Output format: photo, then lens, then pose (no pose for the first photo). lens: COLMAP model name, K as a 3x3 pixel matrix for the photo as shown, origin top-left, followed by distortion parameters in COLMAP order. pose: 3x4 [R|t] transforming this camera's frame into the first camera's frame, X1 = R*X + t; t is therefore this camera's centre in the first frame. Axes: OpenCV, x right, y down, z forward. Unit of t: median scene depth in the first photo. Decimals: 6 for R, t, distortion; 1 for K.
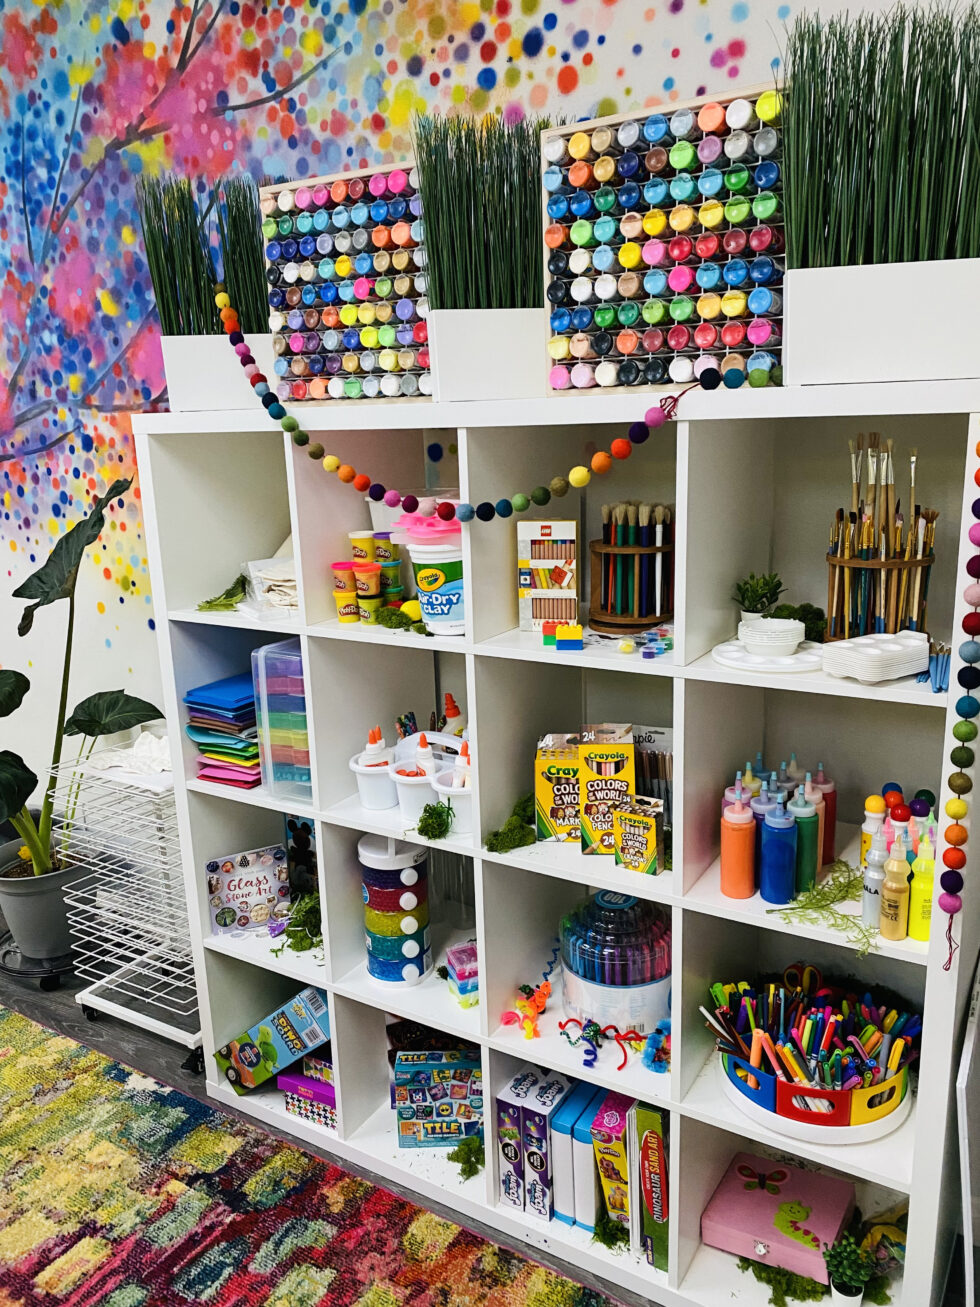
lens RADIAL K [[989.0, 0, 484.8], [0, 989.0, 654.2], [0, 0, 1]] dist [0.007488, -0.007397]
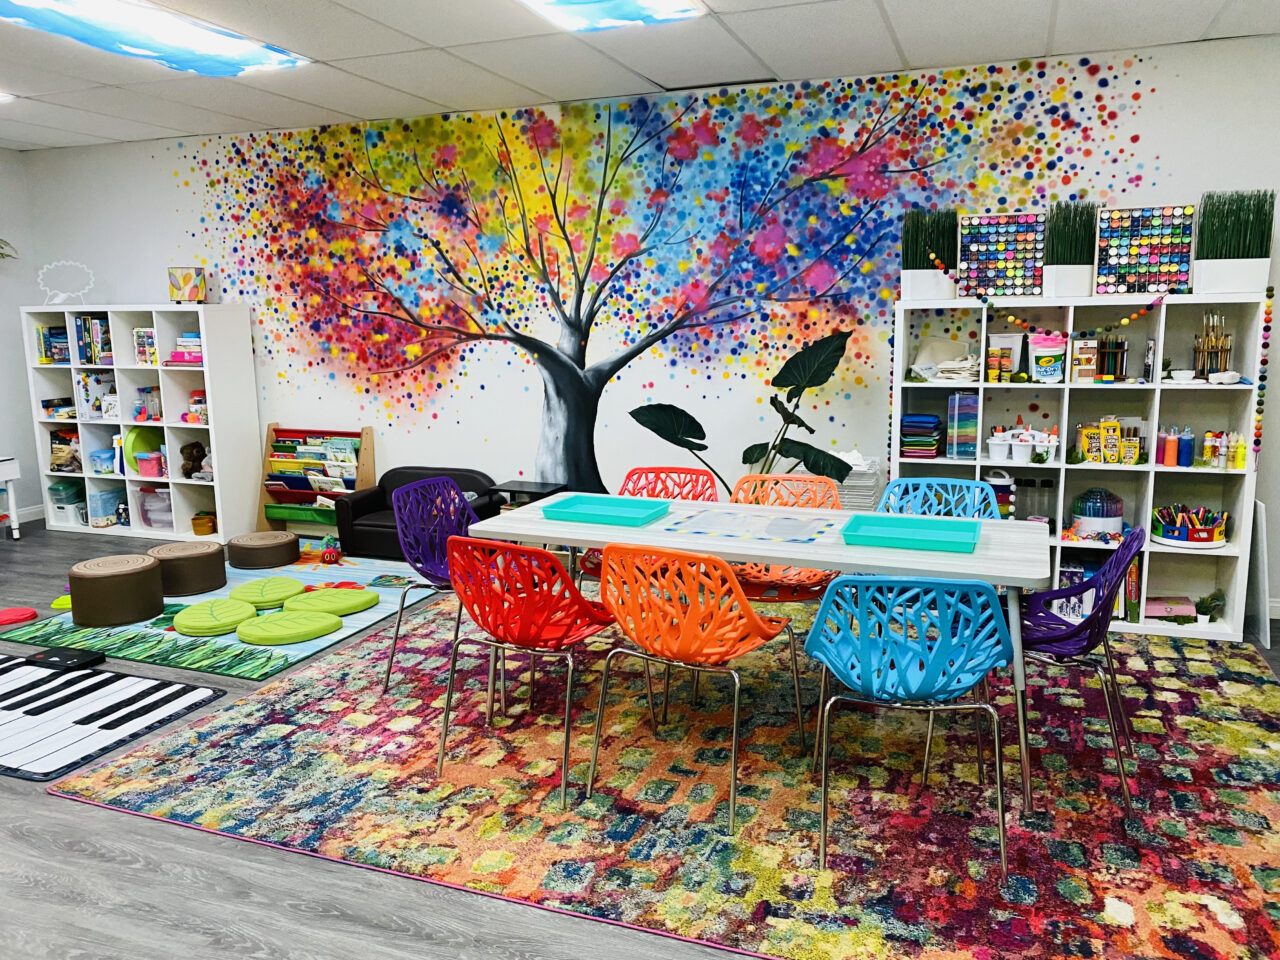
lens RADIAL K [[968.6, 0, 644.8], [0, 968.6, 477.5], [0, 0, 1]] dist [0.007488, -0.007397]
pose [[0.981647, -0.014552, 0.190150, -1.426805], [0.030268, 0.996334, -0.080011, 0.363007], [-0.188288, 0.084298, 0.978489, -1.179771]]
